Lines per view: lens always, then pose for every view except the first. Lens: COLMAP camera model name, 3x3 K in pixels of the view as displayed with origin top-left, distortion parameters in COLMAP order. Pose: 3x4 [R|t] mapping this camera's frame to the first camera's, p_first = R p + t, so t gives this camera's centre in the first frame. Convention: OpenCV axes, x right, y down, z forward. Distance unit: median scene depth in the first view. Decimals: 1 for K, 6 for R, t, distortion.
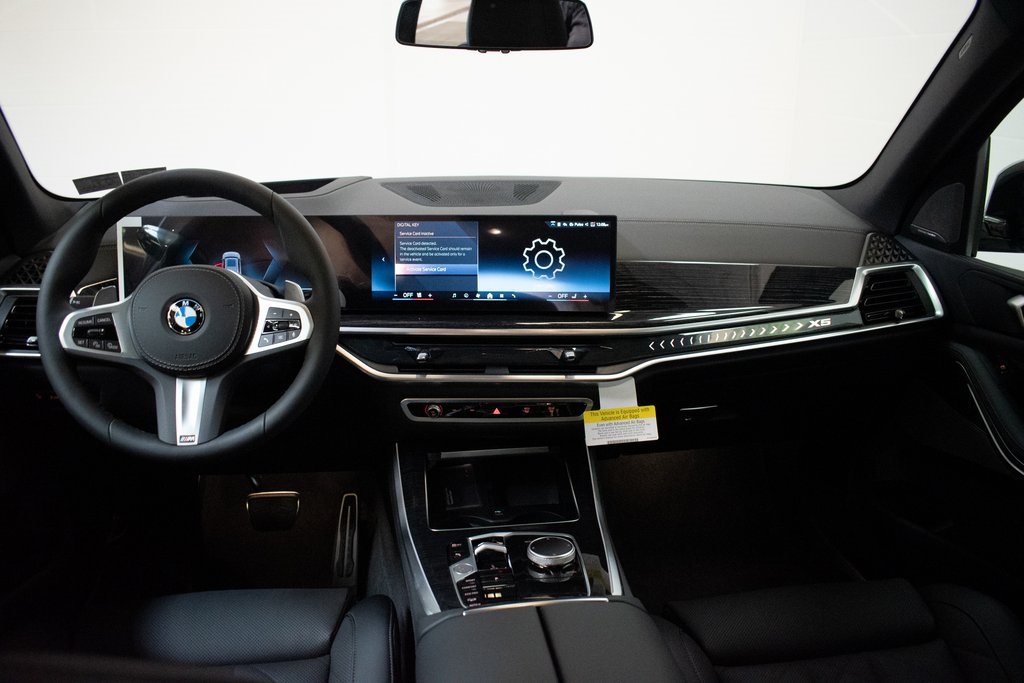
lens RADIAL K [[783.6, 0, 512.7], [0, 783.6, 333.5], [0, 0, 1]] dist [-0.103618, 0.017670]
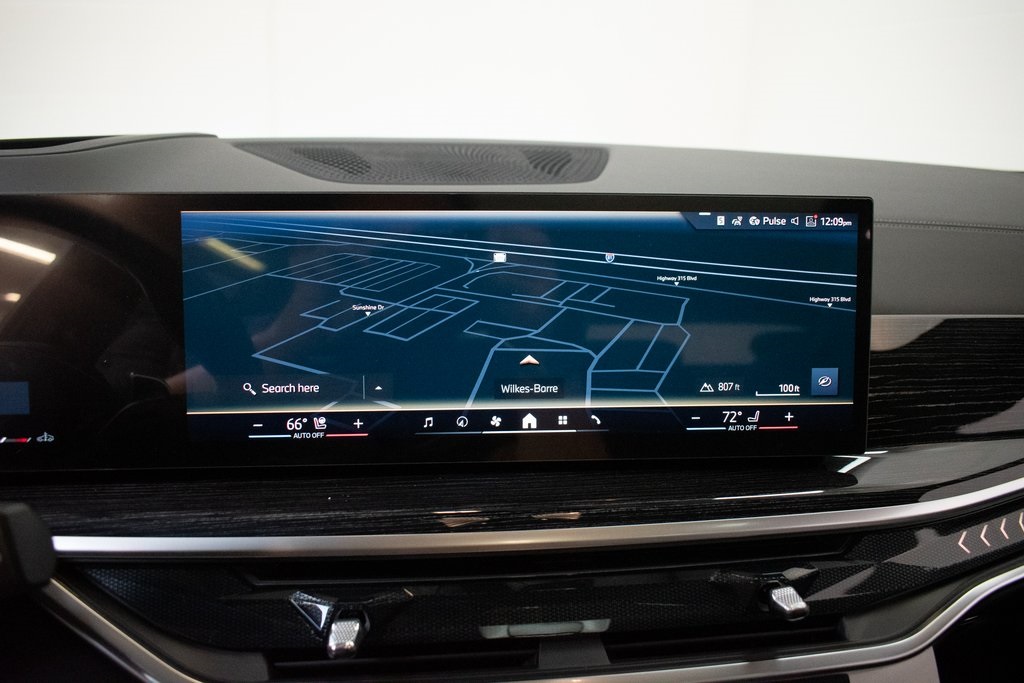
lens RADIAL K [[783.6, 0, 512.7], [0, 783.6, 333.5], [0, 0, 1]] dist [-0.103618, 0.017670]
pose [[0.990384, -0.015581, 0.137469, -0.088381], [0.020440, 0.999213, -0.034005, -0.079005], [-0.136830, 0.036488, 0.989922, 0.675136]]
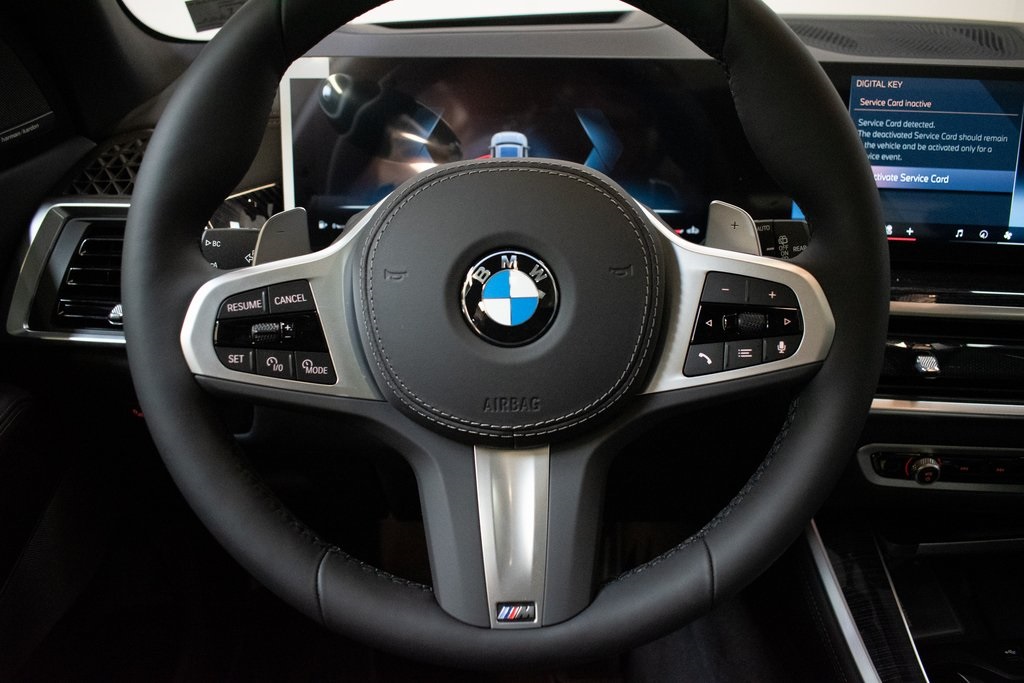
lens RADIAL K [[783.6, 0, 512.7], [0, 783.6, 333.5], [0, 0, 1]] dist [-0.103618, 0.017670]
pose [[0.993640, 0.033185, -0.107603, -0.314889], [-0.018852, 0.991126, 0.131580, -0.045248], [0.111015, -0.128715, 0.985448, 0.511975]]
